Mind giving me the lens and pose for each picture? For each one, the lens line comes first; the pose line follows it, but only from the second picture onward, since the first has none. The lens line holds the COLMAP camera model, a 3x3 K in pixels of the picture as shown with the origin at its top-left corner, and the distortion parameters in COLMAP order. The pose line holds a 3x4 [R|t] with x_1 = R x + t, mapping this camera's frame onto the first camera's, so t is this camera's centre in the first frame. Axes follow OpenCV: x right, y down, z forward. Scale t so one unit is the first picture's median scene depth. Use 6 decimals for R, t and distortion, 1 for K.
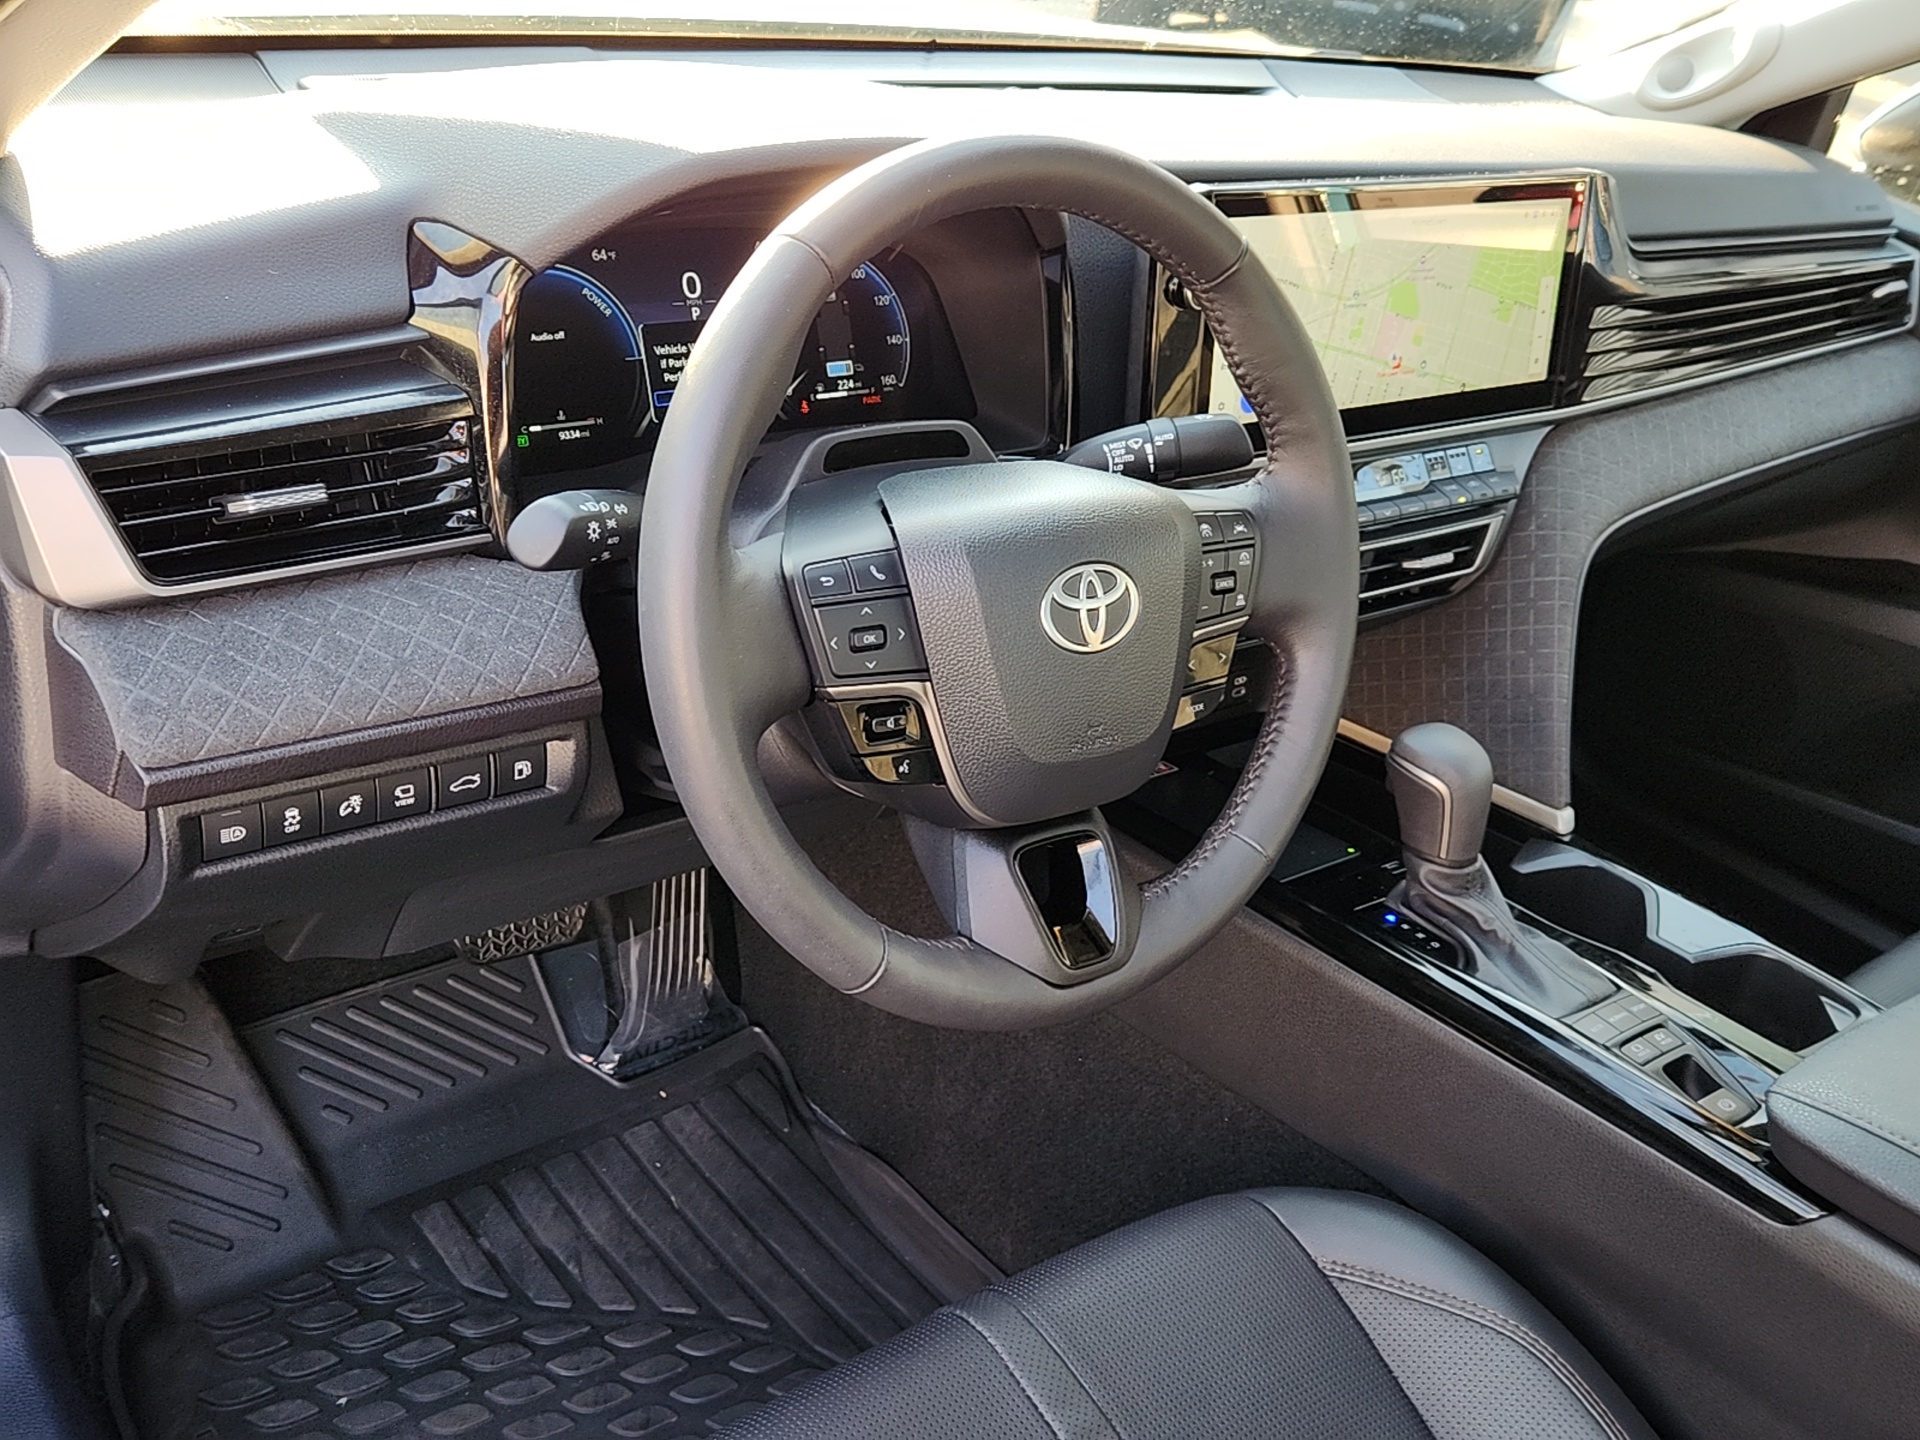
lens RADIAL K [[1957.7, 0, 960.0], [0, 1957.7, 720.0], [0, 0, 1]] dist [0.107344, -0.000705]
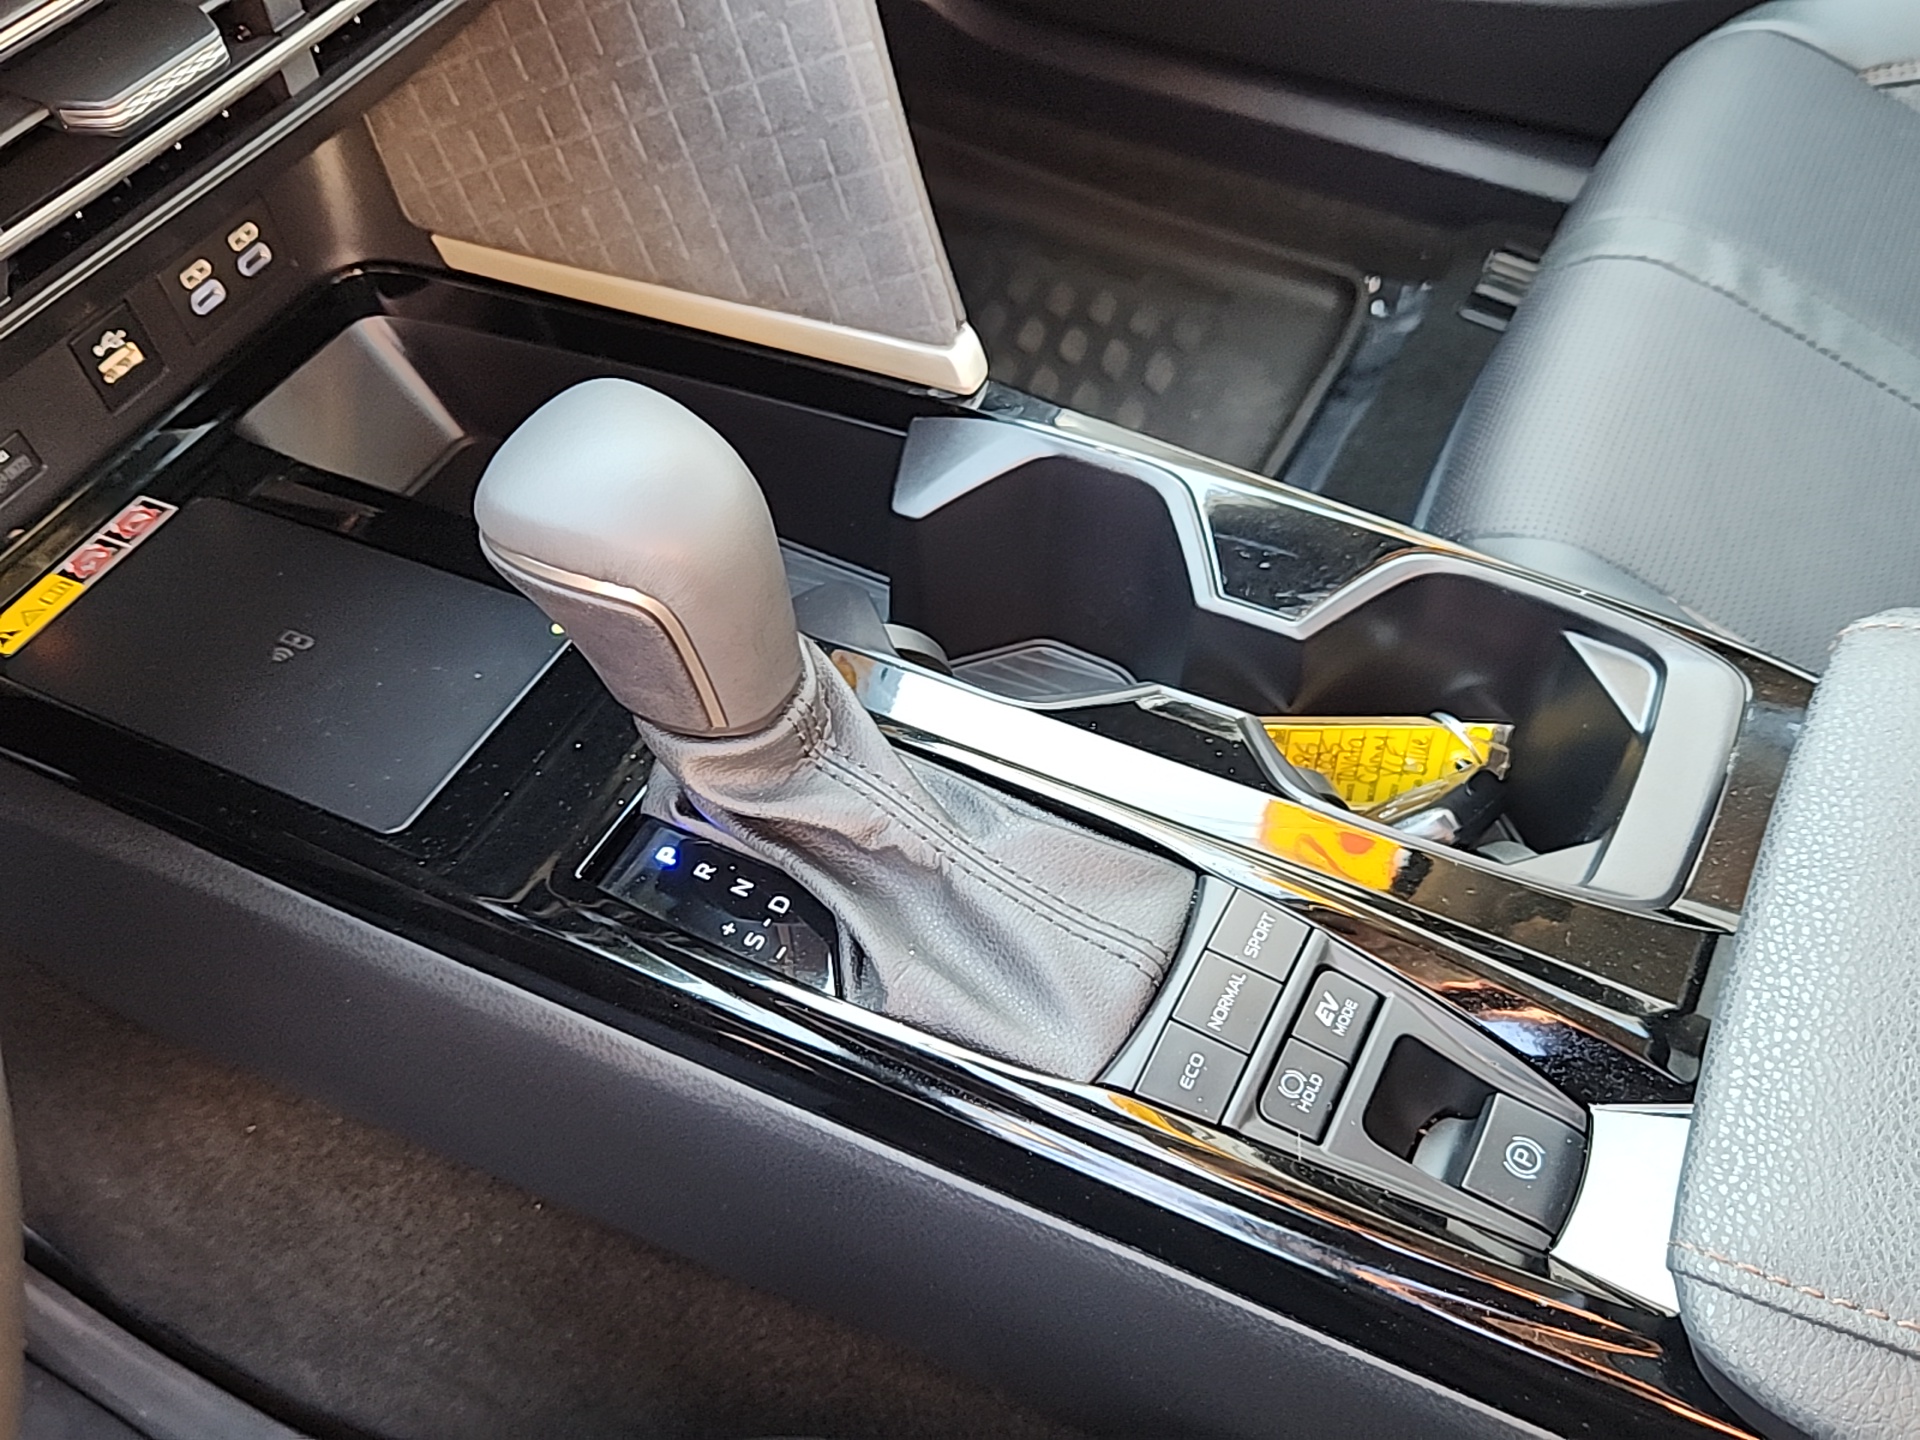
lens RADIAL K [[1700.3, 0, 969.6], [0, 1700.3, 732.4], [0, 0, 1]] dist [0.061693, -0.117648]
pose [[0.906135, -0.401154, 0.134143, 0.345295], [0.299912, 0.832948, 0.465027, -0.103015], [-0.298282, -0.381146, 0.875075, 0.972739]]
